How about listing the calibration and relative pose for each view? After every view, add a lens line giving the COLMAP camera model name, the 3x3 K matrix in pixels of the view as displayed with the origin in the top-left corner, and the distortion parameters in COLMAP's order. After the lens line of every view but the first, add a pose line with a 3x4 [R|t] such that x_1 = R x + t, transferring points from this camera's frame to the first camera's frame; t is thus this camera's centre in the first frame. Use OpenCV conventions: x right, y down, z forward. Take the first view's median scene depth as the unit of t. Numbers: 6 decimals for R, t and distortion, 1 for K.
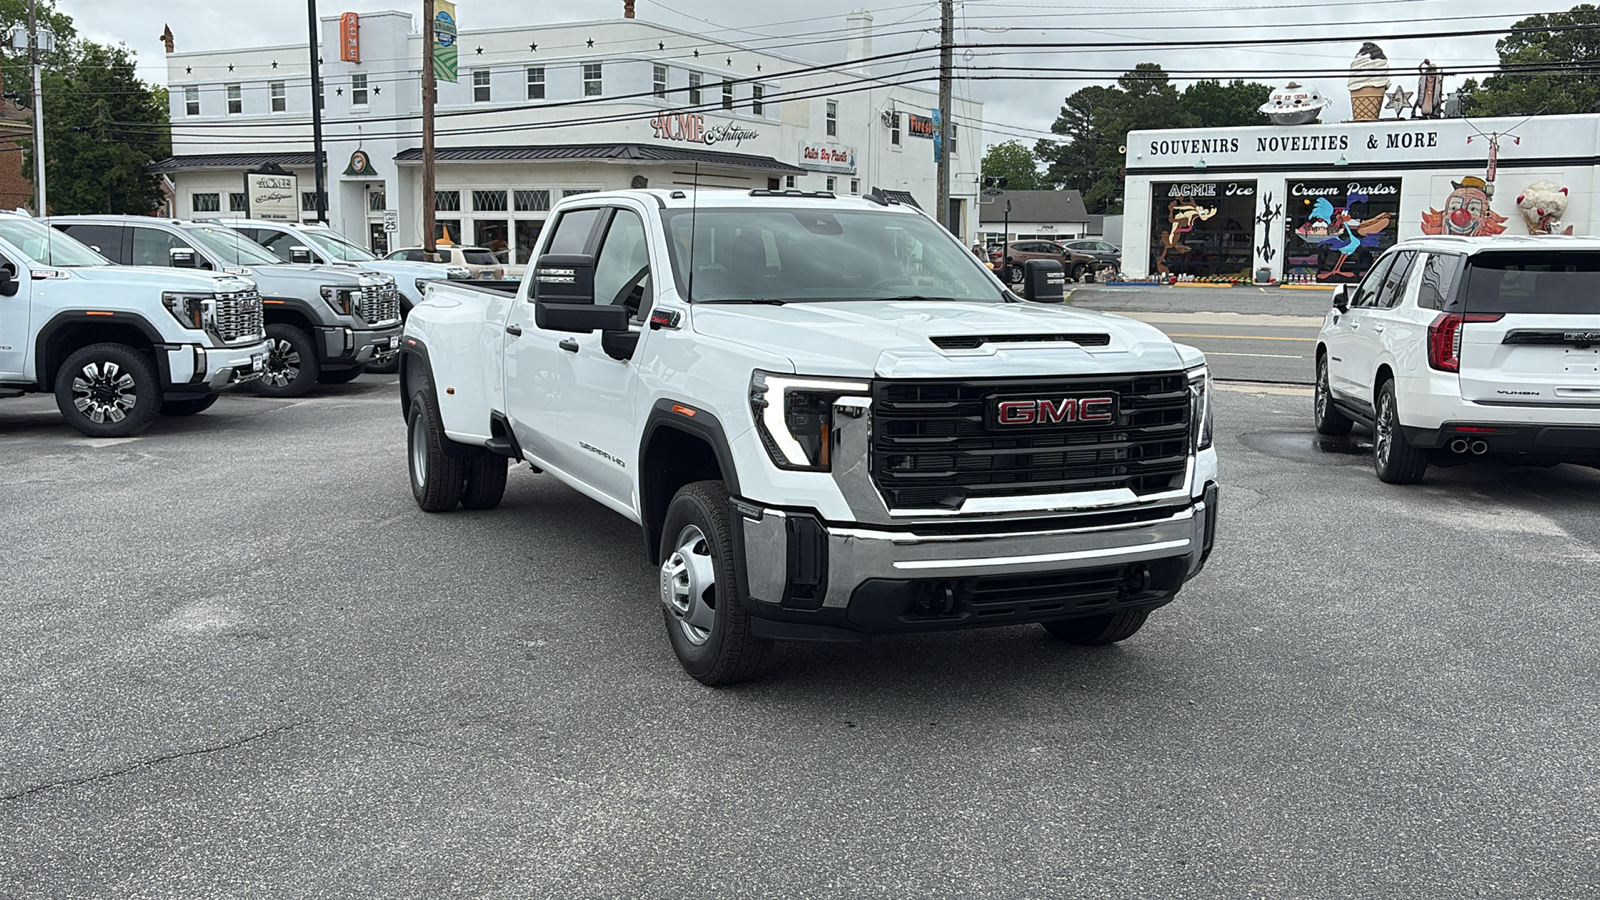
lens RADIAL K [[1503.6, 0, 800.0], [0, 1503.6, 450.0], [0, 0, 1]] dist [0.059445, -0.097138]
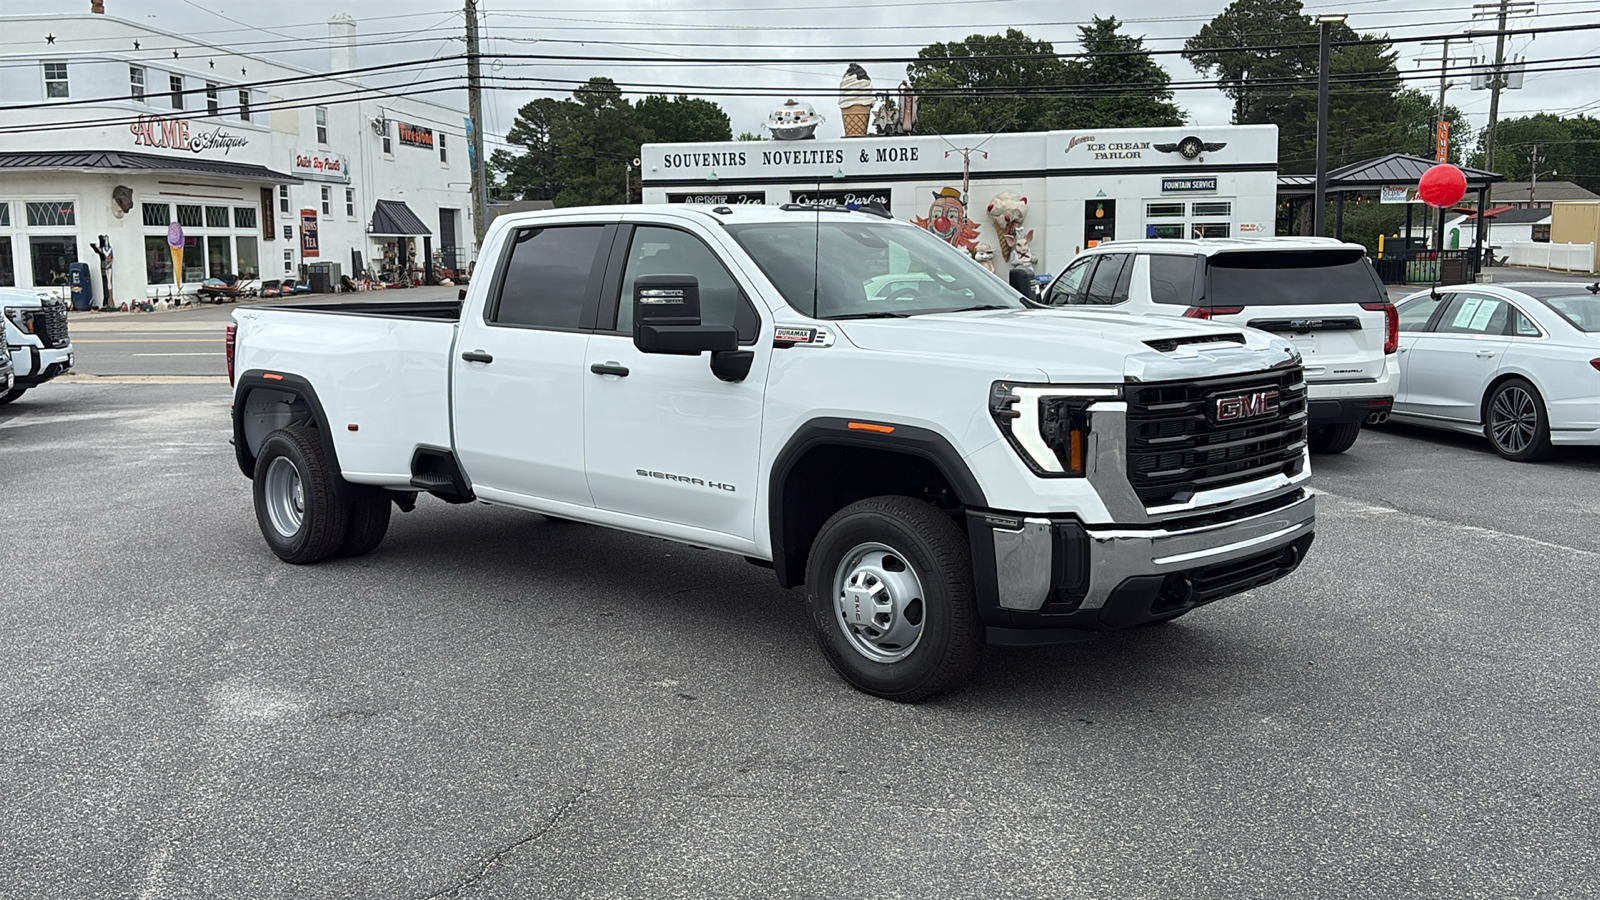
lens RADIAL K [[1487.1, 0, 800.0], [0, 1487.1, 450.0], [0, 0, 1]] dist [0.103615, -0.186121]
pose [[0.935130, -0.065720, 0.348156, -0.053694], [0.067592, 0.997690, 0.006779, -0.002472], [-0.347797, 0.017193, 0.937412, 0.011278]]
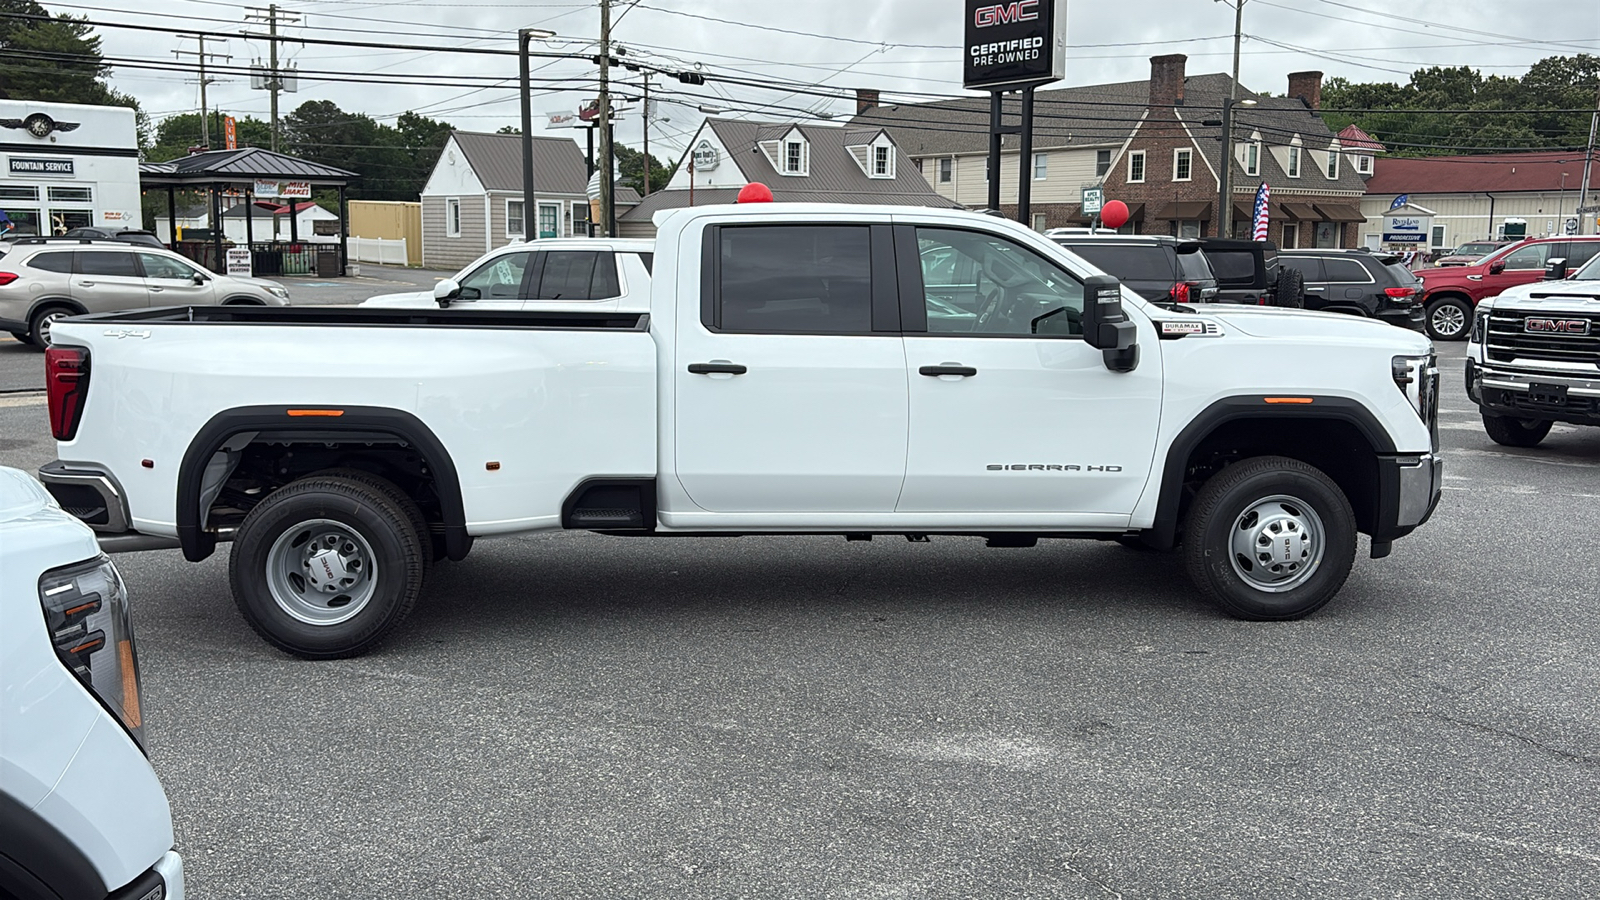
lens RADIAL K [[1480.4, 0, 804.6], [0, 1480.4, 448.9], [0, 0, 1]] dist [0.045883, -0.056213]
pose [[0.323652, -0.138921, 0.935922, -0.154541], [0.124193, 0.986842, 0.103532, -0.018617], [-0.937990, 0.082726, 0.336647, 0.111881]]
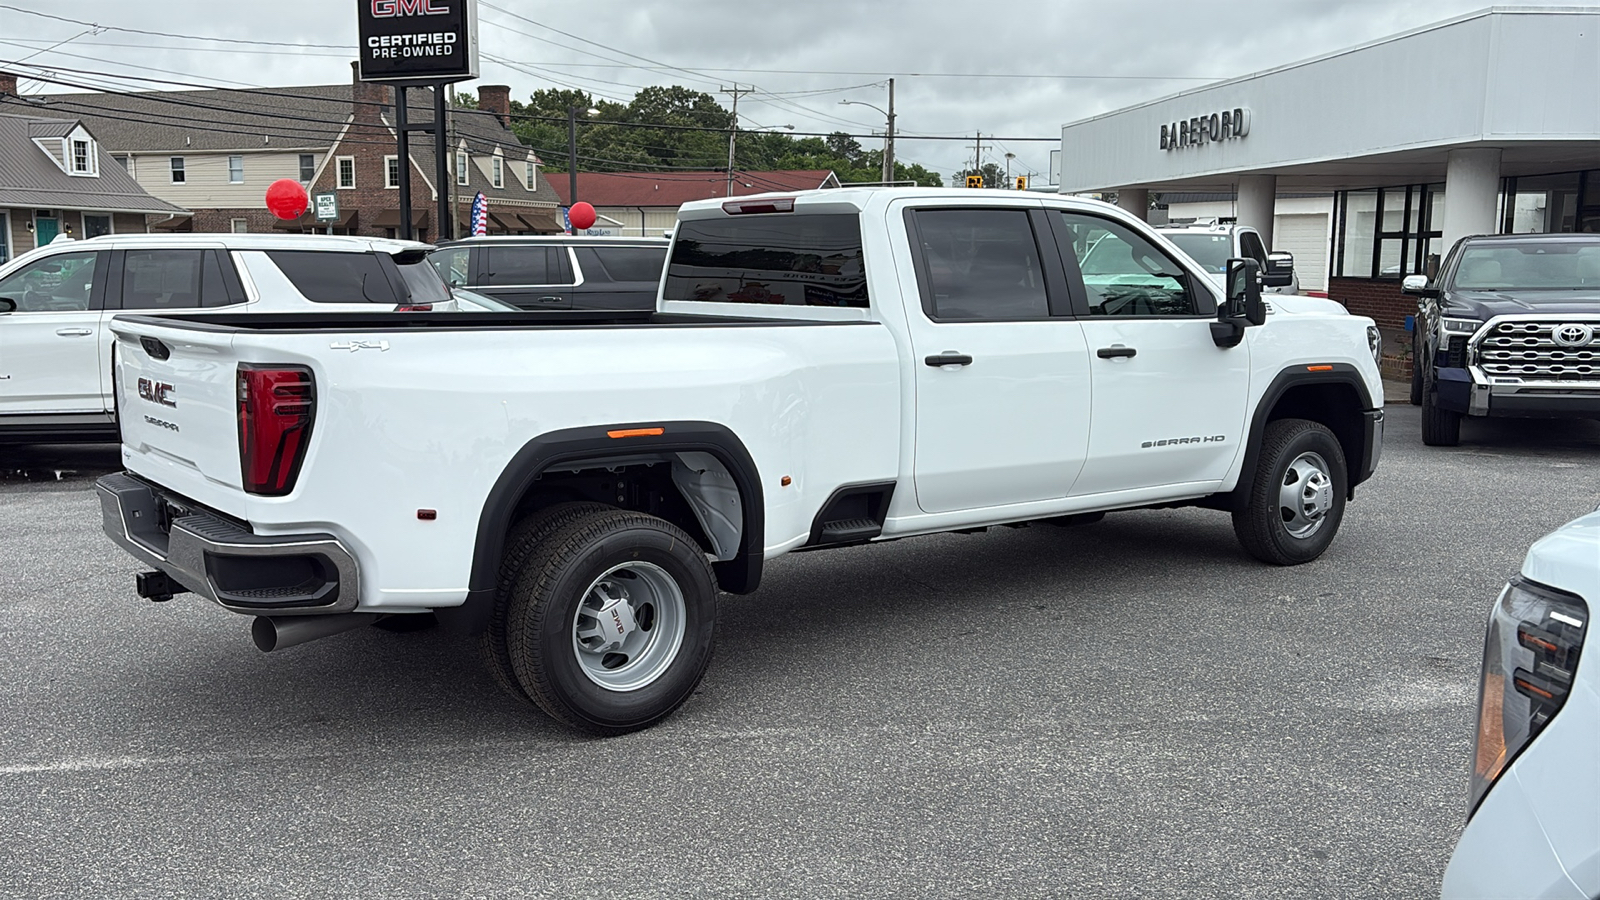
lens RADIAL K [[1474.0, 0, 789.3], [0, 1474.0, 459.4], [0, 0, 1]] dist [0.098576, -0.211766]
pose [[-0.226216, -0.143314, 0.963477, -0.150522], [0.126145, 0.976478, 0.174866, -0.028401], [-0.965875, 0.161095, -0.202817, 0.204012]]
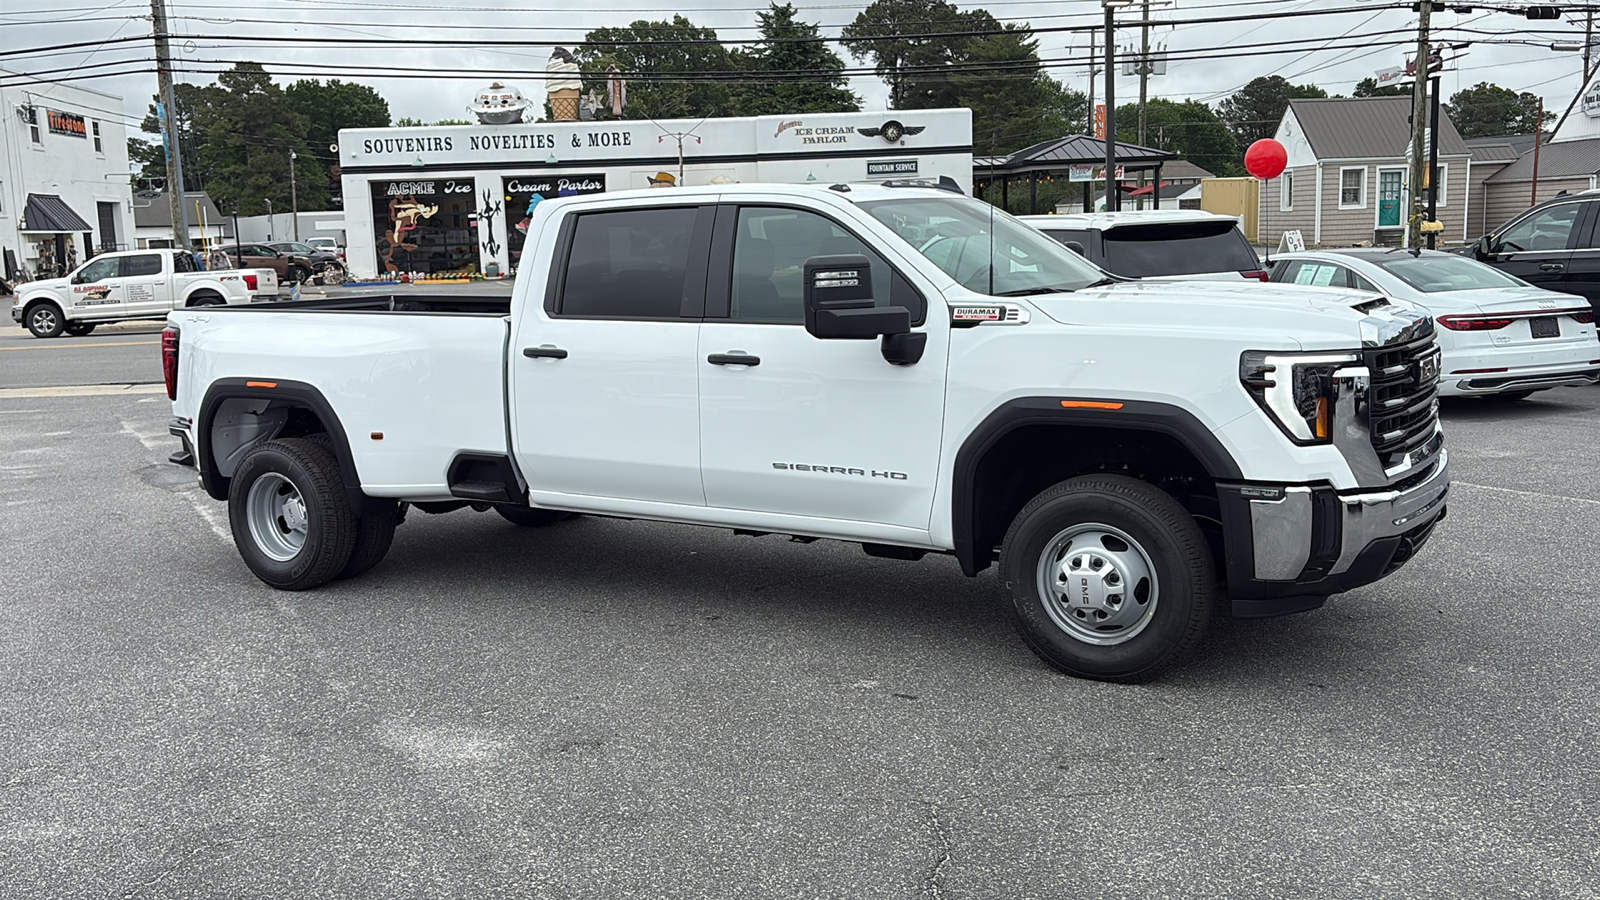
lens RADIAL K [[1474.0, 0, 789.3], [0, 1474.0, 459.4], [0, 0, 1]] dist [0.098576, -0.211766]
pose [[0.835806, -0.121124, 0.535498, -0.087067], [0.116130, 0.992294, 0.043192, -0.006393], [-0.536603, 0.026087, 0.843431, 0.035305]]
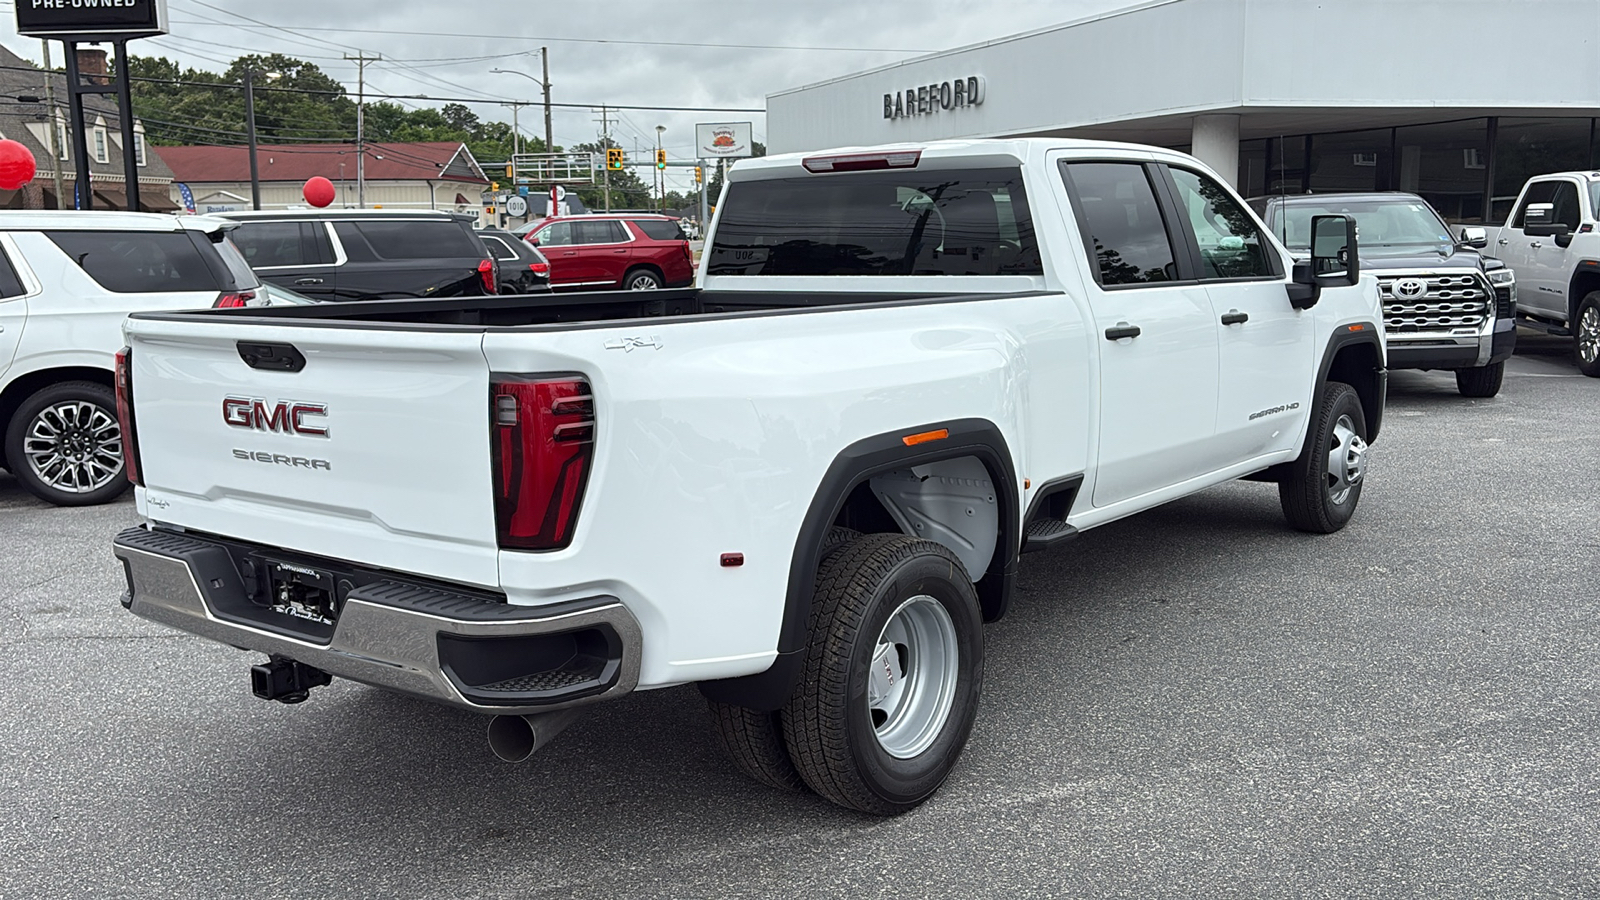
lens RADIAL K [[1480.4, 0, 804.6], [0, 1480.4, 448.9], [0, 0, 1]] dist [0.045883, -0.056213]
pose [[-0.470293, -0.132791, 0.872463, -0.118021], [0.130134, 0.967372, 0.217385, -0.031818], [-0.872863, 0.215772, -0.437668, 0.235434]]
